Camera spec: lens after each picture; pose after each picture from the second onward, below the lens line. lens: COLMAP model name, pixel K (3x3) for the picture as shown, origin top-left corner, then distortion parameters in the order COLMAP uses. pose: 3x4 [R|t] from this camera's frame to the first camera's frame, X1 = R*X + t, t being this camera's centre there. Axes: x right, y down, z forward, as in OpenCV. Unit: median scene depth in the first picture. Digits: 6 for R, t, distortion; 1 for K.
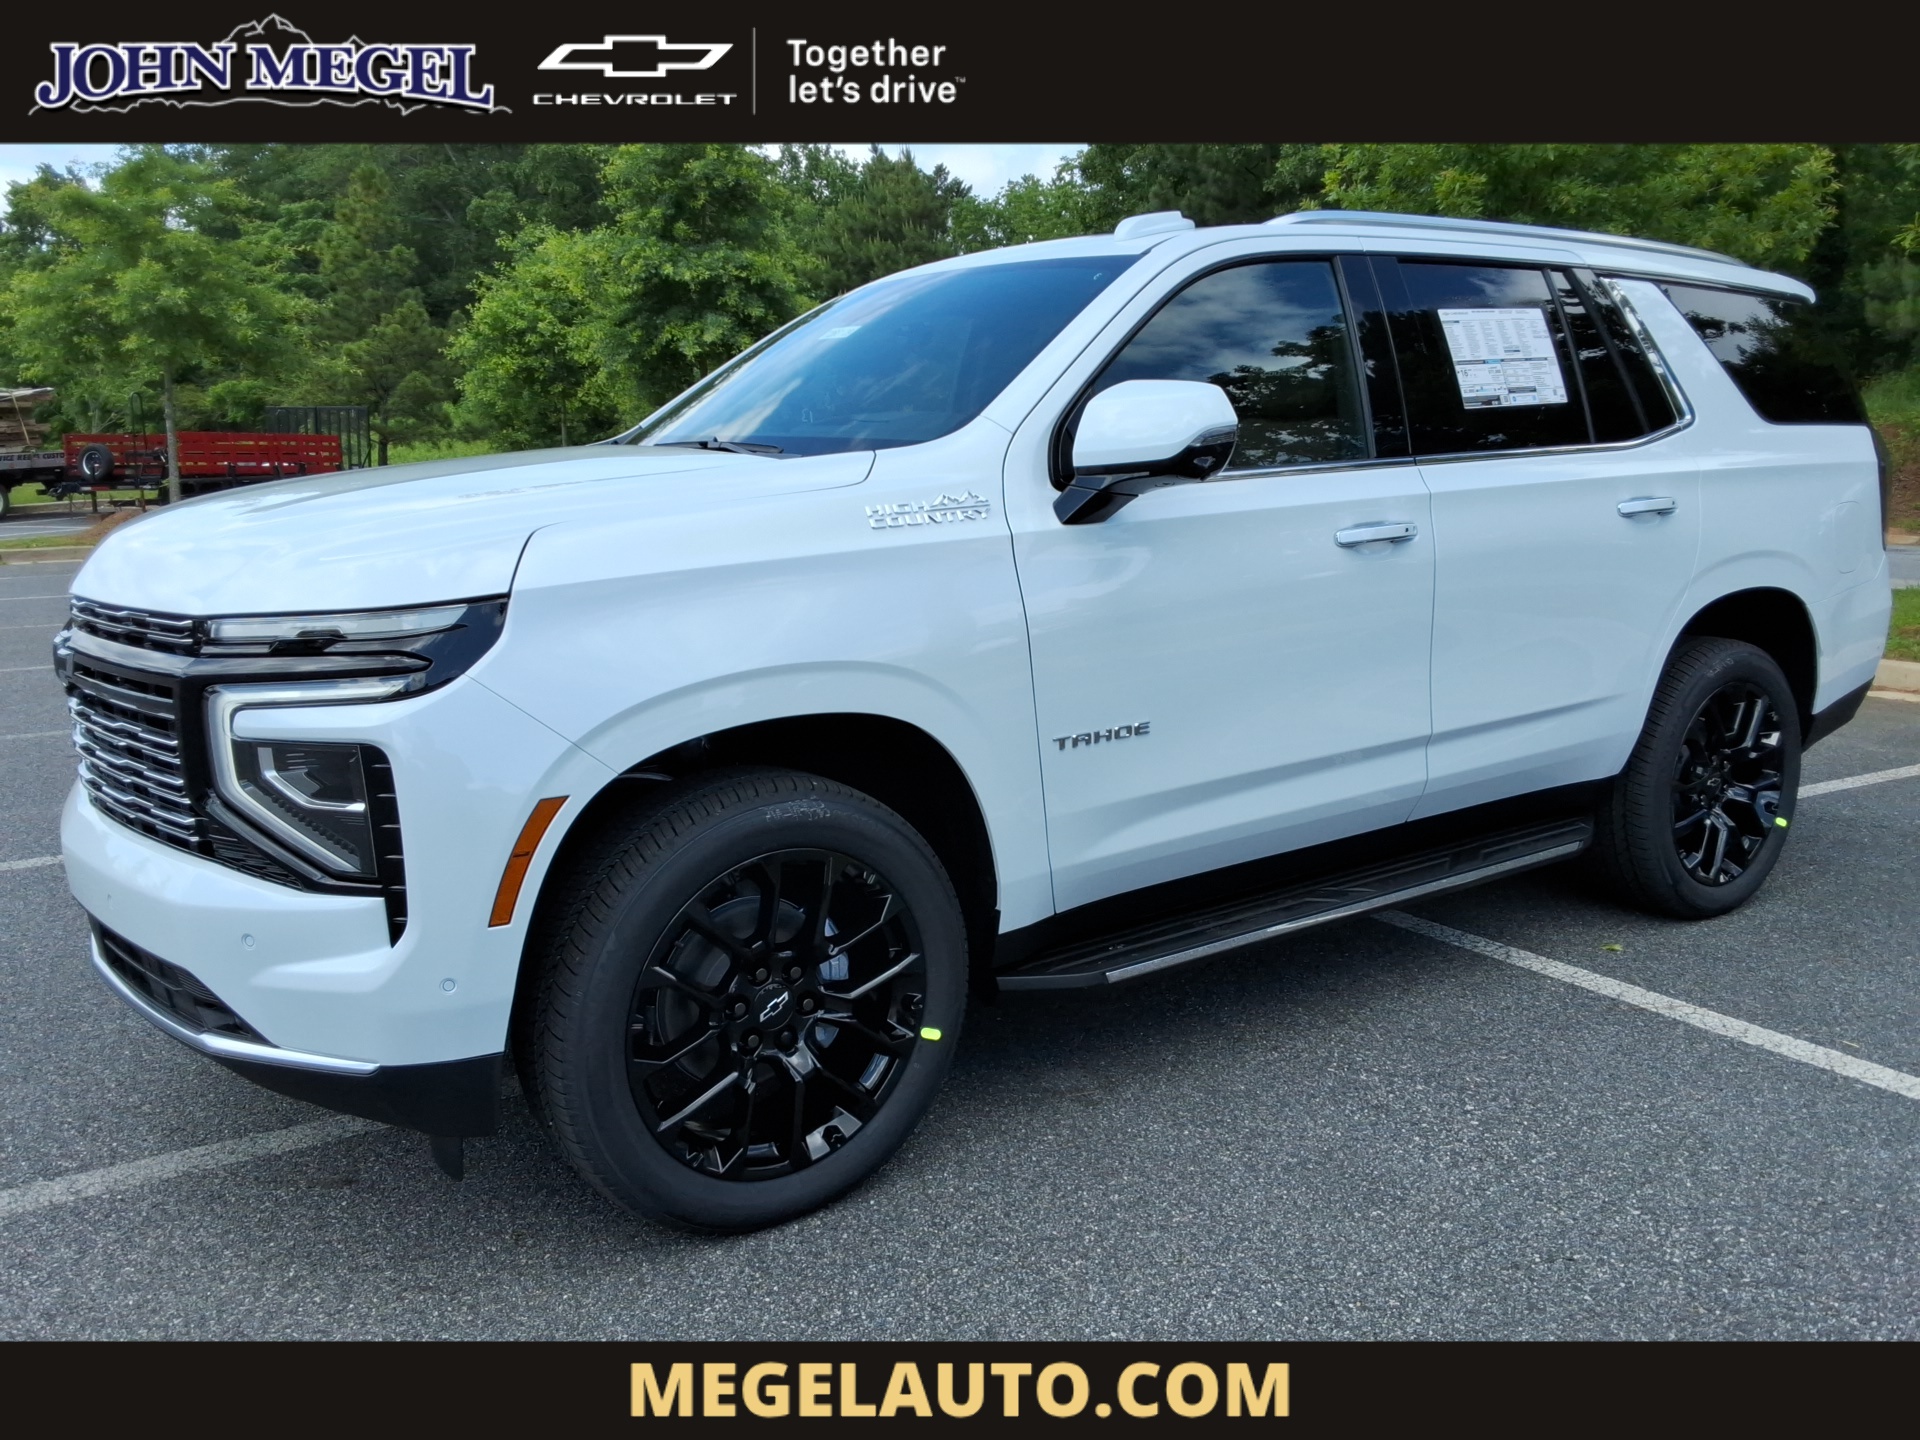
lens RADIAL K [[1551.8, 0, 983.5], [0, 1551.8, 696.6], [0, 0, 1]] dist [0.104149, -0.157539]
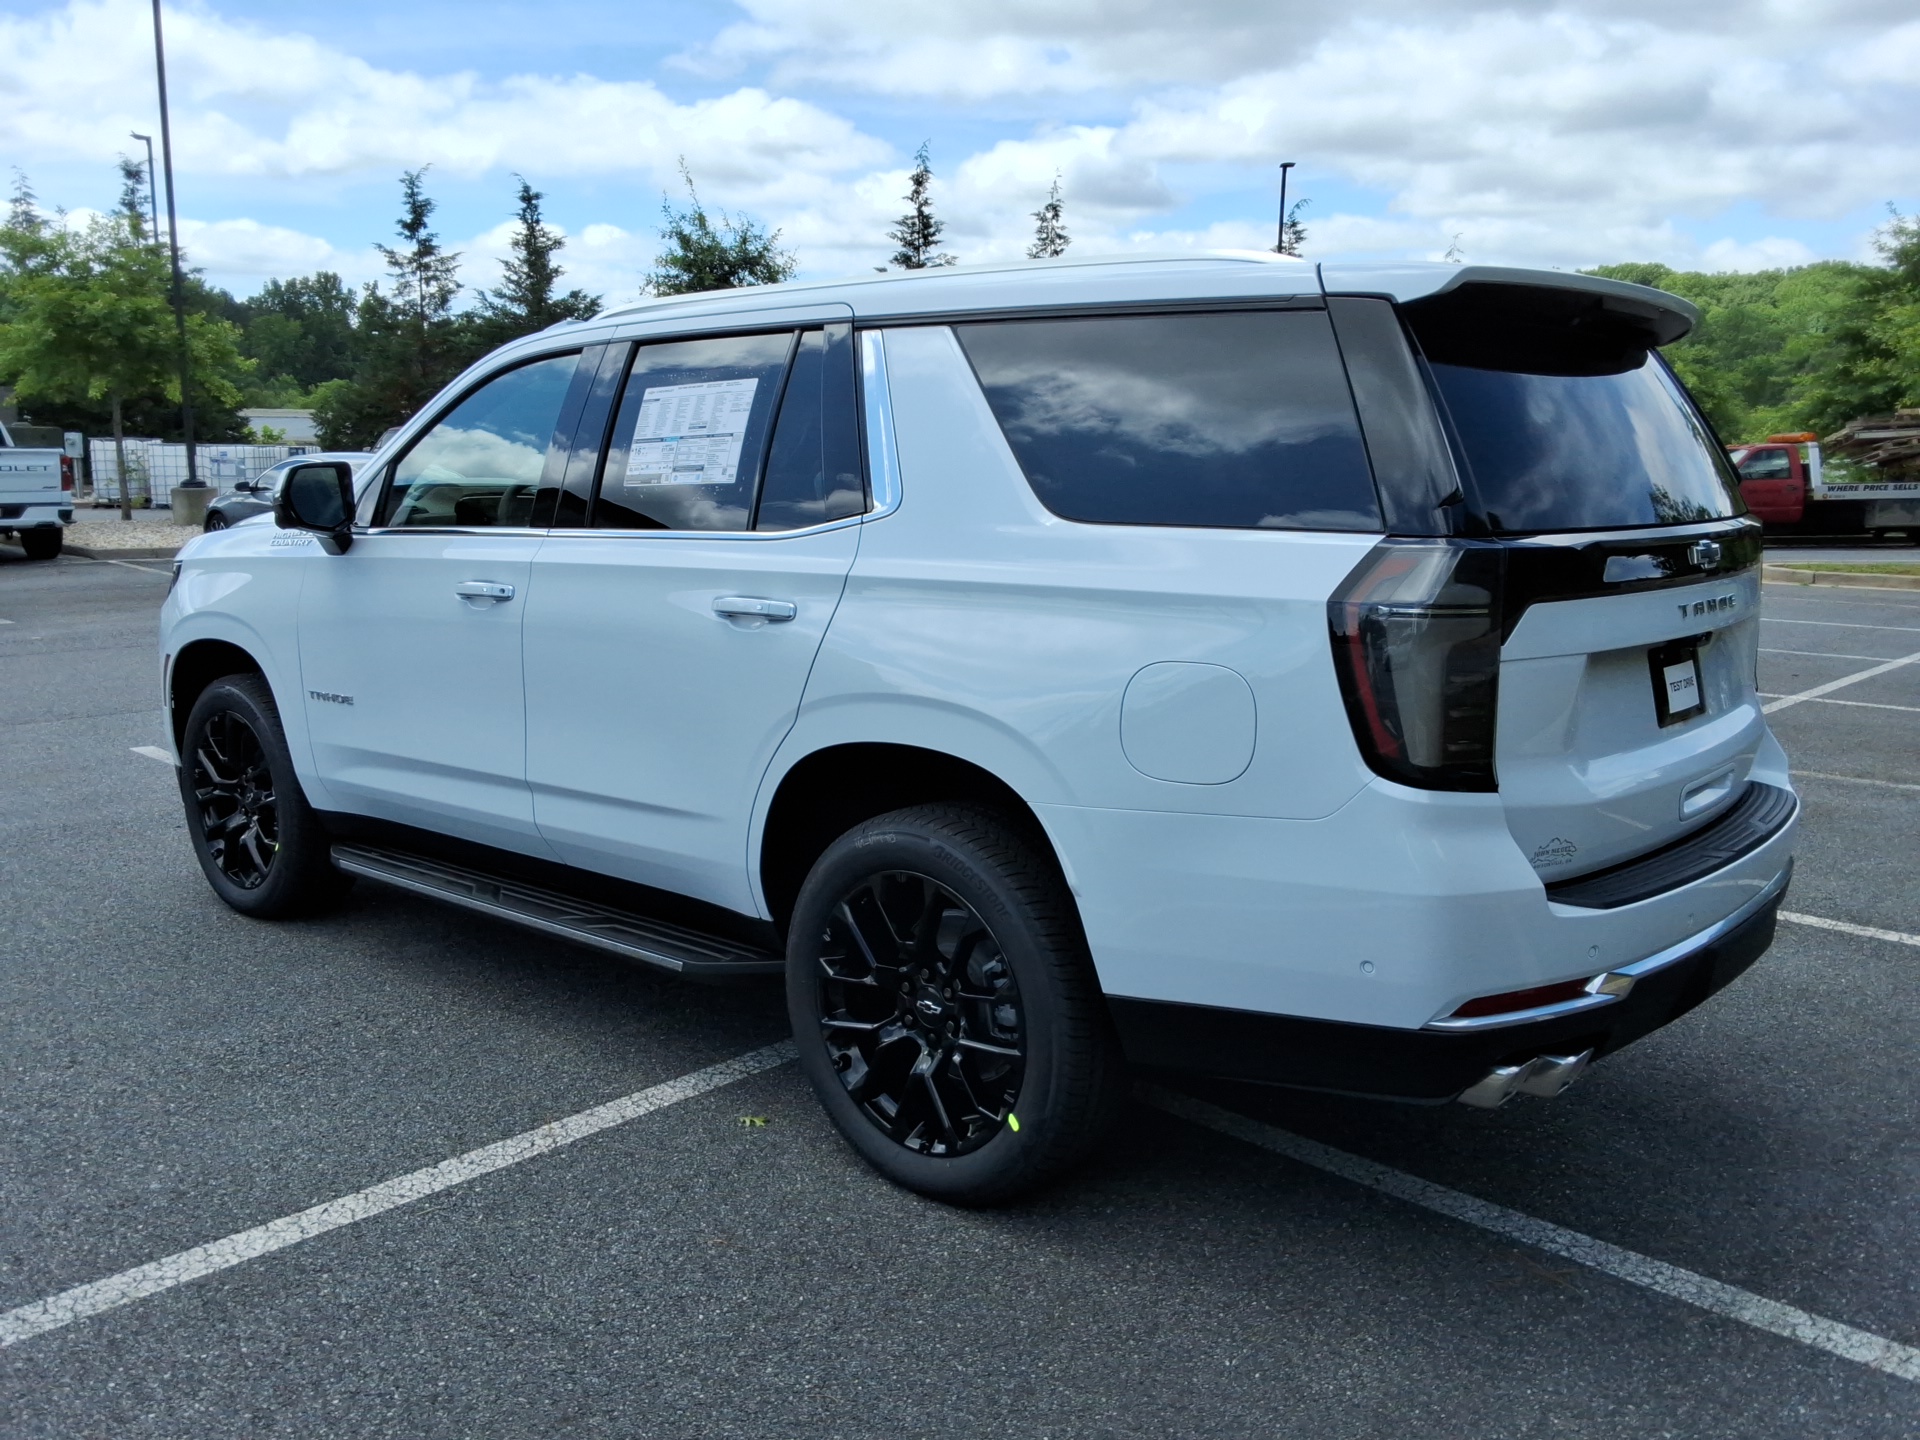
lens RADIAL K [[1551.8, 0, 982.7], [0, 1551.8, 700.6], [0, 0, 1]] dist [0.104149, -0.157539]
pose [[0.233065, 0.157302, -0.959655, 1.618434], [-0.165854, 0.978802, 0.120160, -0.248605], [0.958213, 0.131158, 0.254214, 1.175408]]
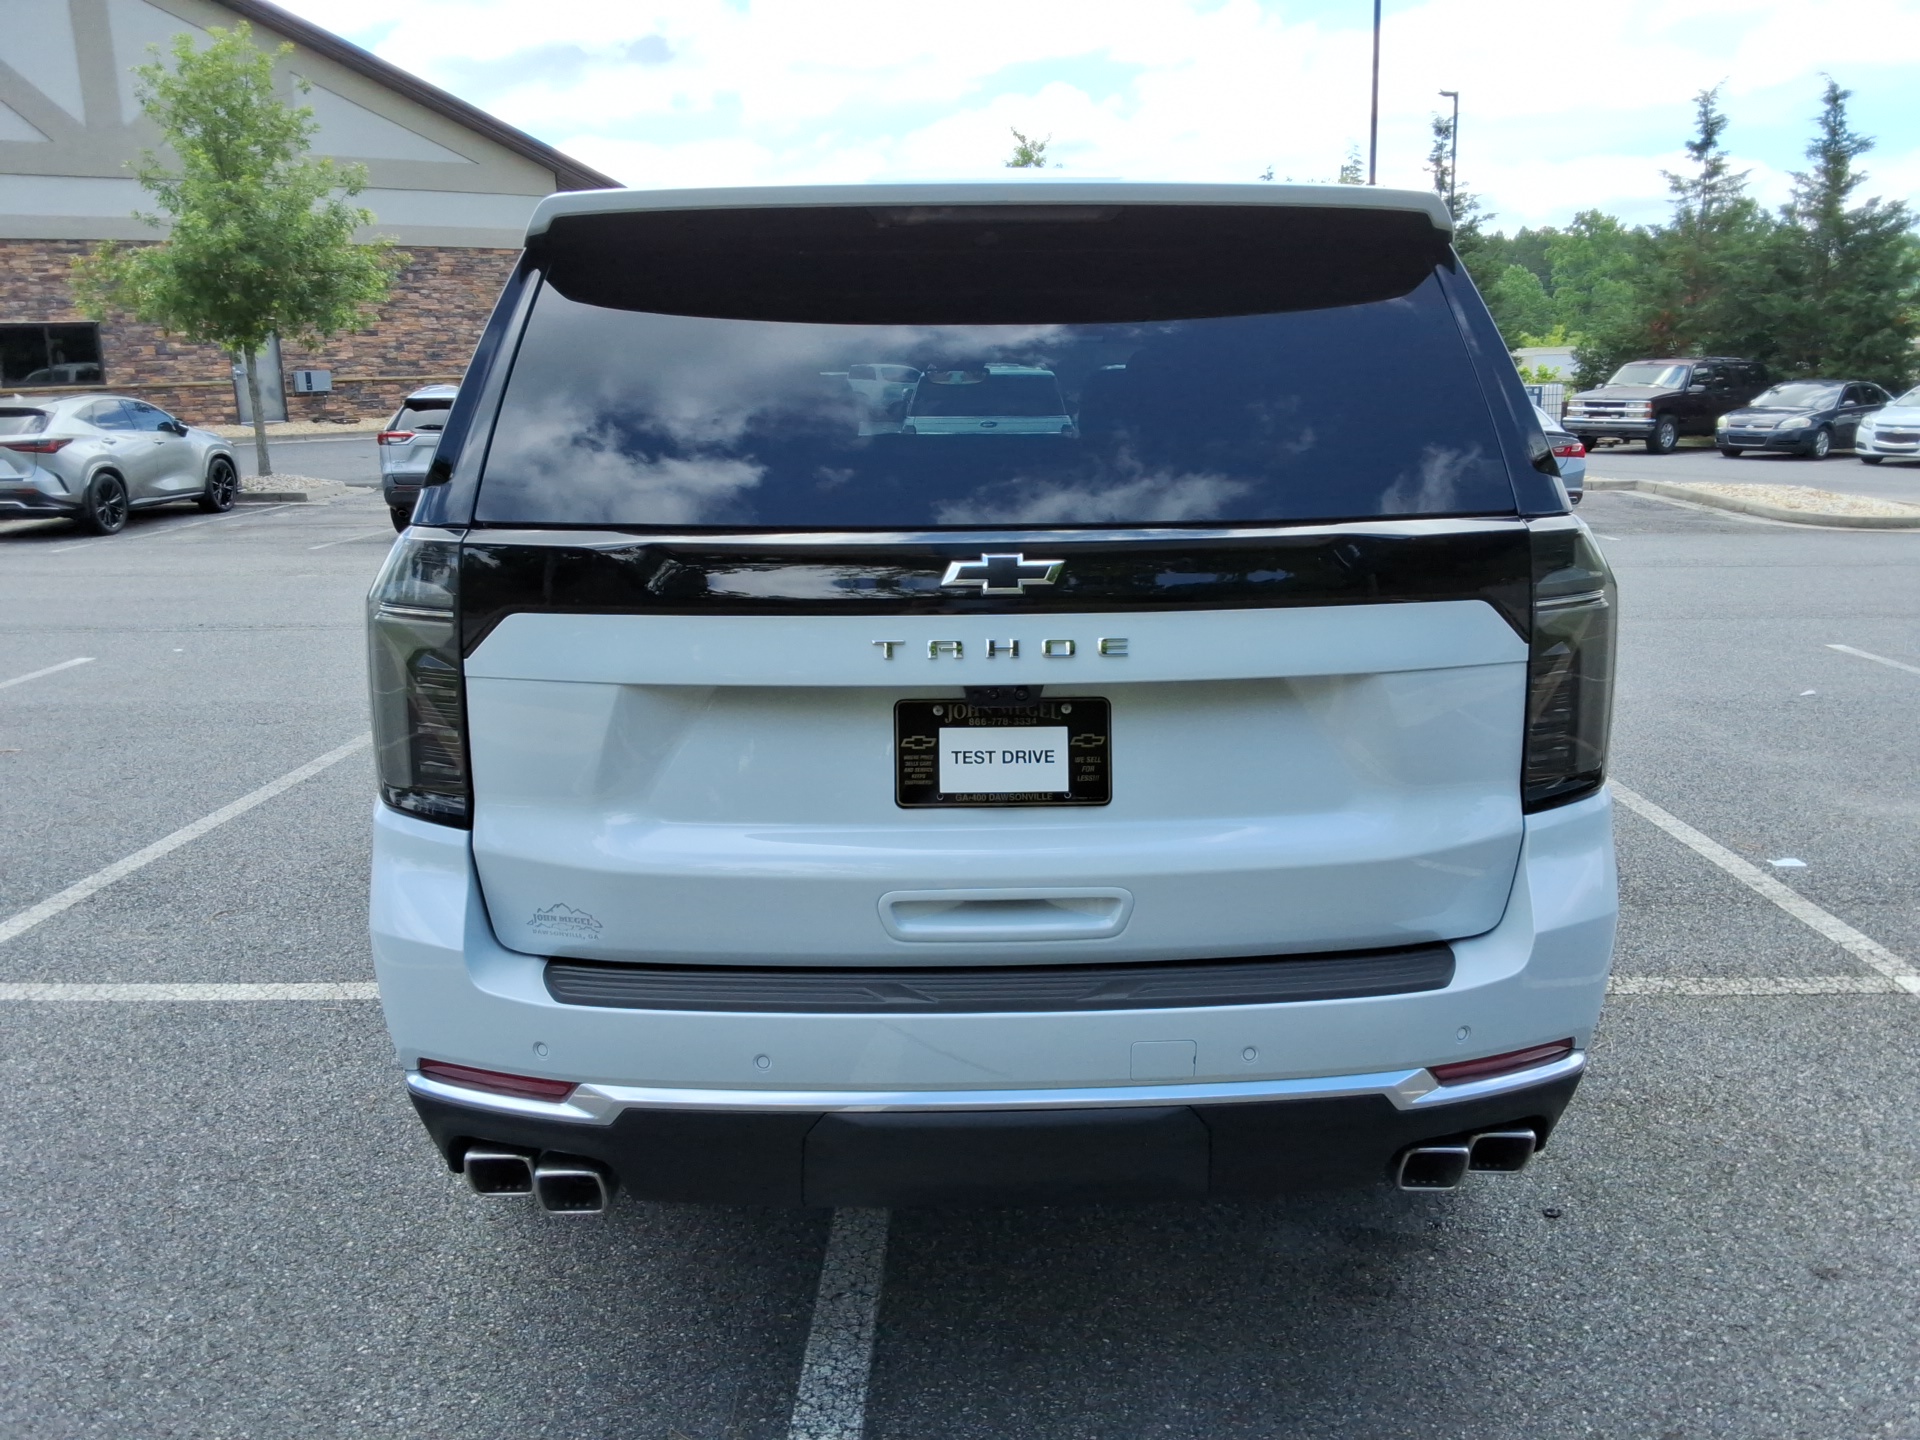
lens RADIAL K [[1551.8, 0, 975.5], [0, 1551.8, 698.1], [0, 0, 1]] dist [0.104149, -0.157539]
pose [[-0.564831, 0.168514, -0.807817, 1.326484], [-0.122732, 0.950885, 0.284174, -0.427349], [0.816028, 0.259656, -0.516407, 2.170881]]
